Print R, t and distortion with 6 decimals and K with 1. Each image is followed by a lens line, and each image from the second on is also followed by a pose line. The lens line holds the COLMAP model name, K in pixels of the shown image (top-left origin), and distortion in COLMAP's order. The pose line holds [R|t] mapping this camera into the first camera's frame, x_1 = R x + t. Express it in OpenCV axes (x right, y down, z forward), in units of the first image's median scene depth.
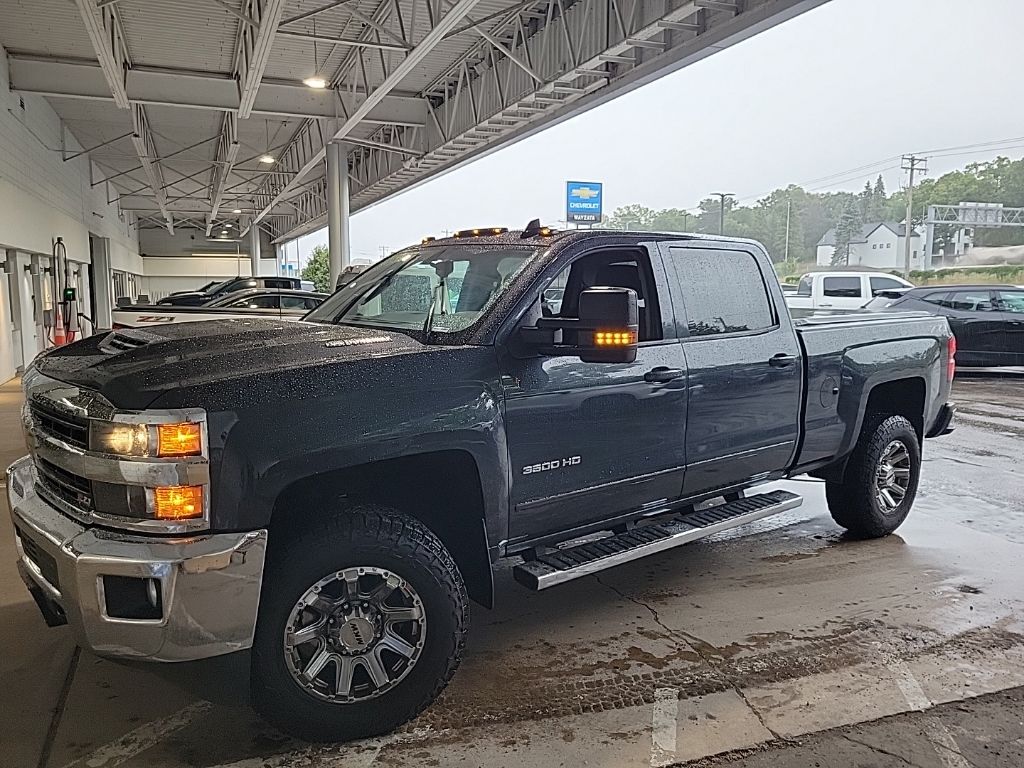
lens RADIAL K [[772.3, 0, 504.0], [0, 772.3, 376.2], [0, 0, 1]] dist [0.053875, -0.031808]
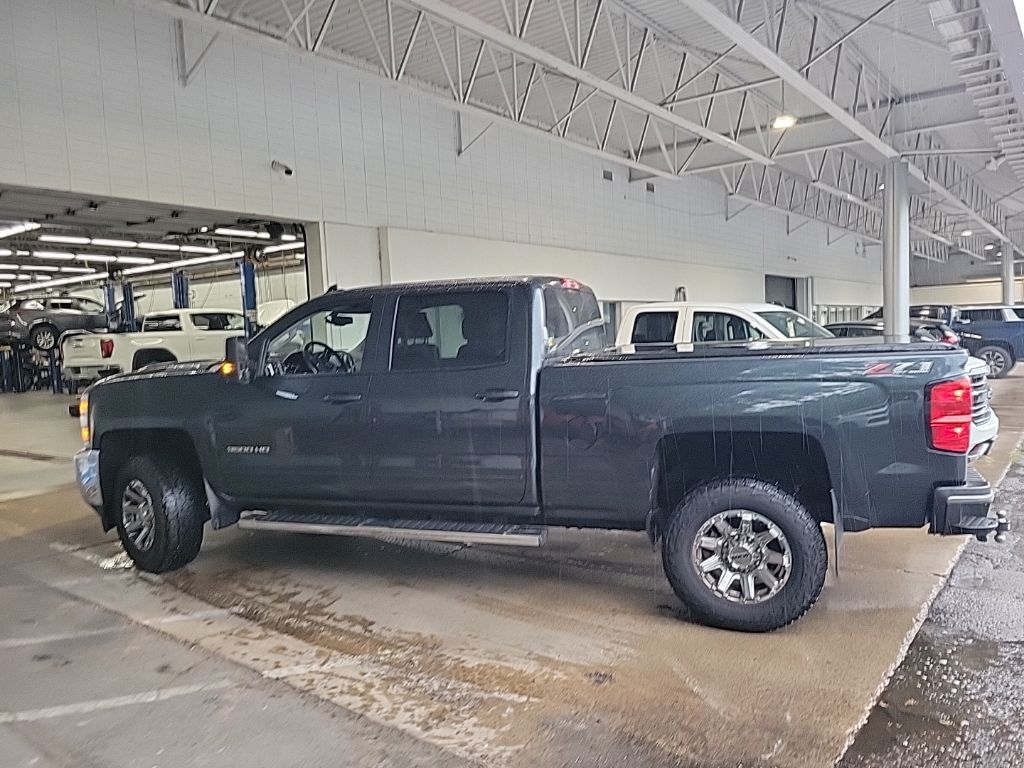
lens RADIAL K [[772.3, 0, 518.9], [0, 772.3, 388.7], [0, 0, 1]] dist [0.053875, -0.031808]
pose [[0.527231, 0.041642, -0.848701, 1.002124], [-0.060812, 0.998086, 0.011194, -0.034433], [0.847543, 0.045709, 0.528755, 0.381619]]
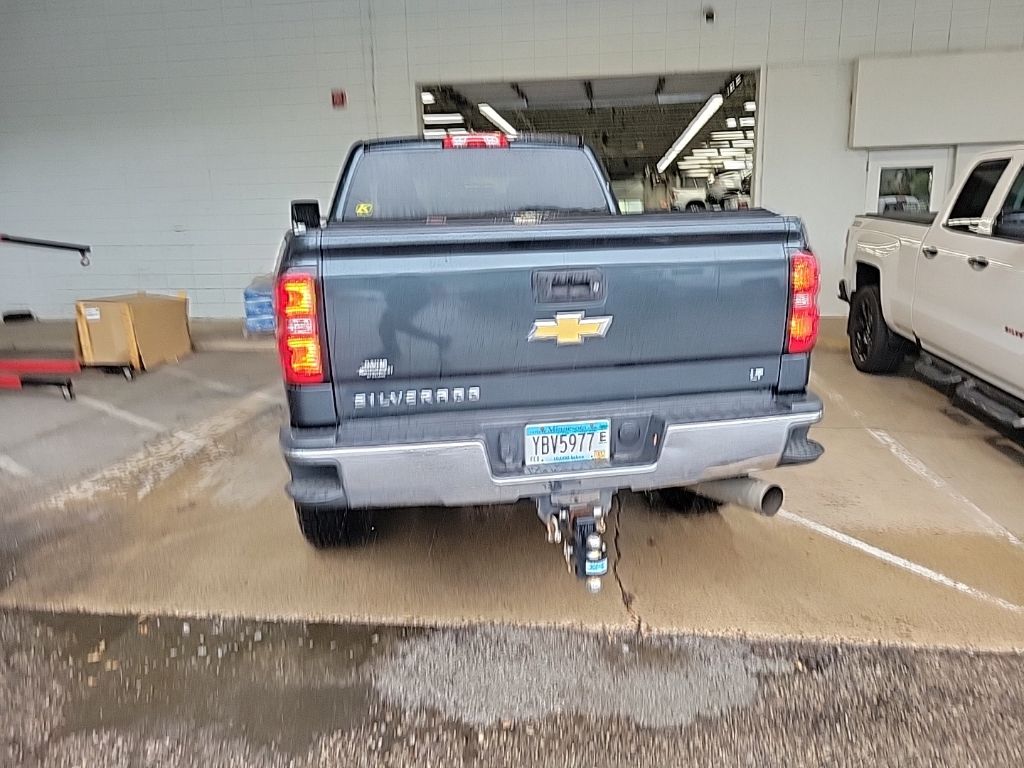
lens RADIAL K [[772.3, 0, 517.7], [0, 772.3, 387.2], [0, 0, 1]] dist [0.053875, -0.031808]
pose [[-0.485050, 0.191066, -0.853358, 0.959345], [-0.079865, 0.962082, 0.260805, -0.126084], [0.870832, 0.194657, -0.451398, 1.424414]]
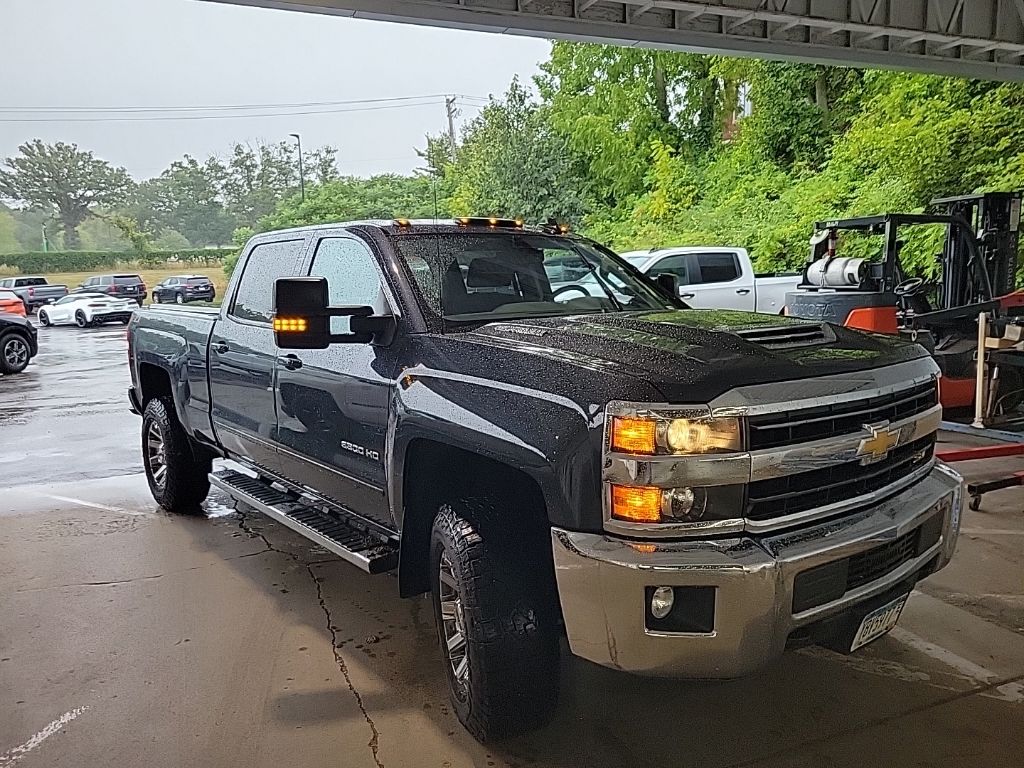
lens RADIAL K [[772.3, 0, 521.2], [0, 772.3, 378.2], [0, 0, 1]] dist [0.053875, -0.031808]
pose [[-0.013625, -0.137248, 0.990443, -0.791677], [0.138738, 0.980694, 0.137805, -0.092588], [-0.990235, 0.139289, 0.005680, 0.750171]]
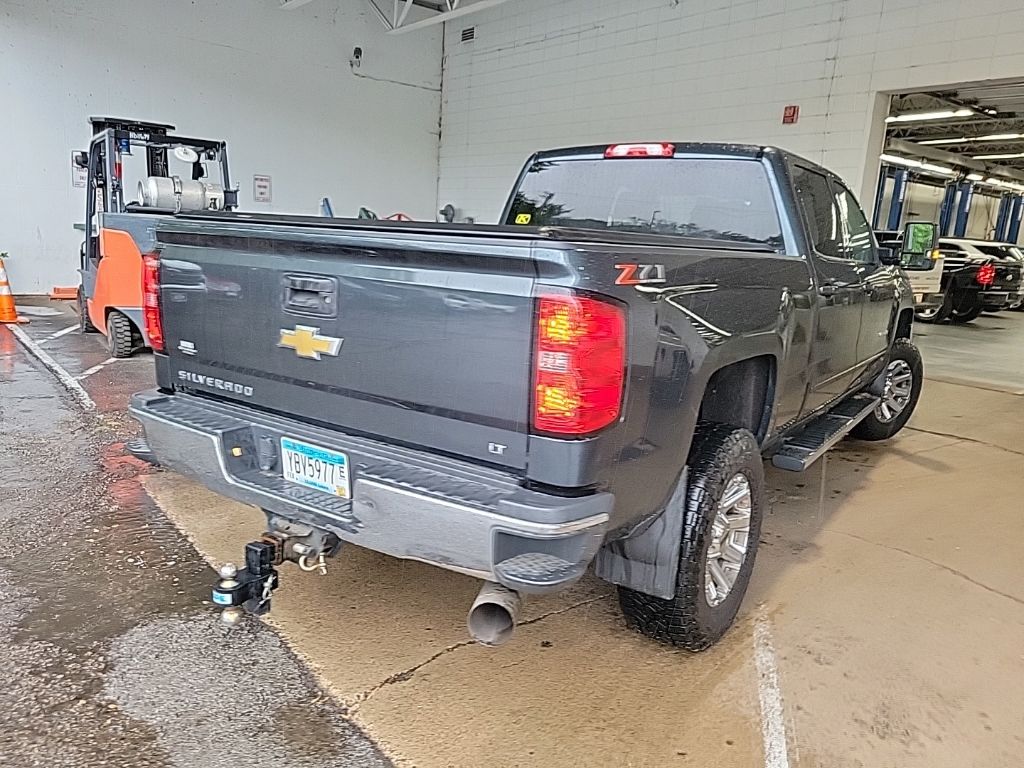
lens RADIAL K [[772.3, 0, 509.3], [0, 772.3, 387.6], [0, 0, 1]] dist [0.053875, -0.031808]
pose [[-0.955897, 0.000355, -0.293703, 0.543452], [-0.091729, 0.949616, 0.299691, -0.155634], [0.279012, 0.313415, -0.907702, 1.667265]]
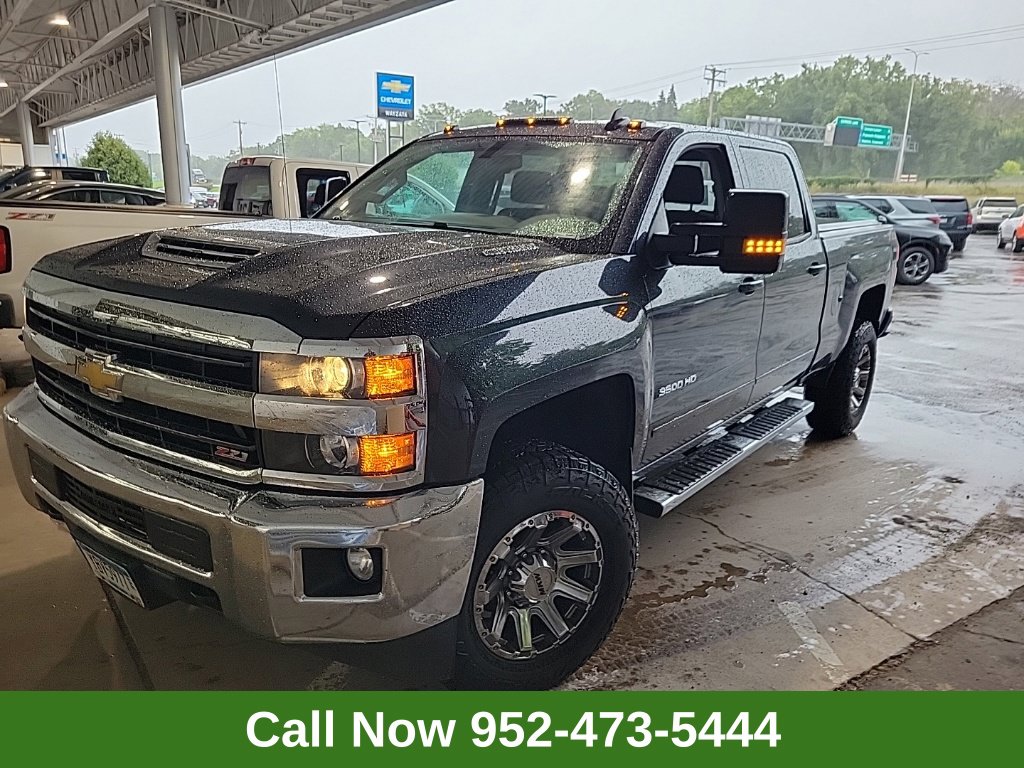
lens RADIAL K [[772.3, 0, 496.2], [0, 772.3, 389.7], [0, 0, 1]] dist [0.053875, -0.031808]
pose [[0.971255, -0.038824, 0.234855, -0.221874], [0.006148, 0.990372, 0.138295, -0.005905], [-0.237963, -0.132875, 0.962142, 0.095410]]
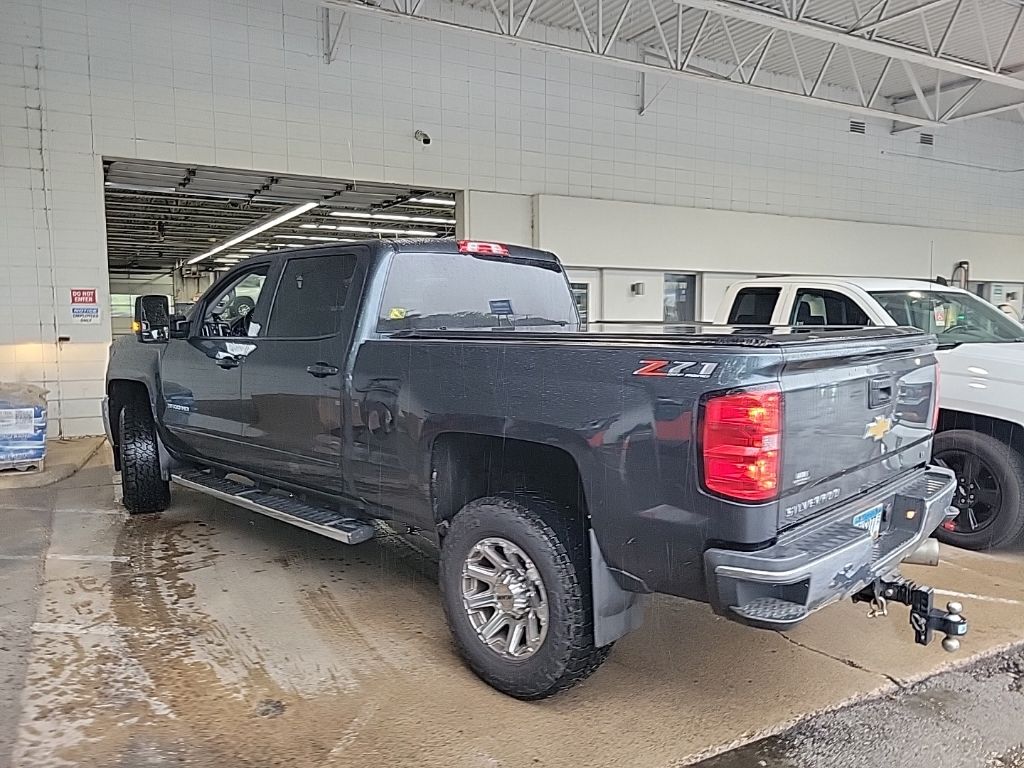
lens RADIAL K [[772.3, 0, 521.1], [0, 772.3, 386.3], [0, 0, 1]] dist [0.053875, -0.031808]
pose [[0.133767, 0.093433, -0.986599, 1.047974], [-0.115531, 0.990228, 0.078113, -0.082161], [0.984256, 0.103534, 0.143254, 0.882751]]
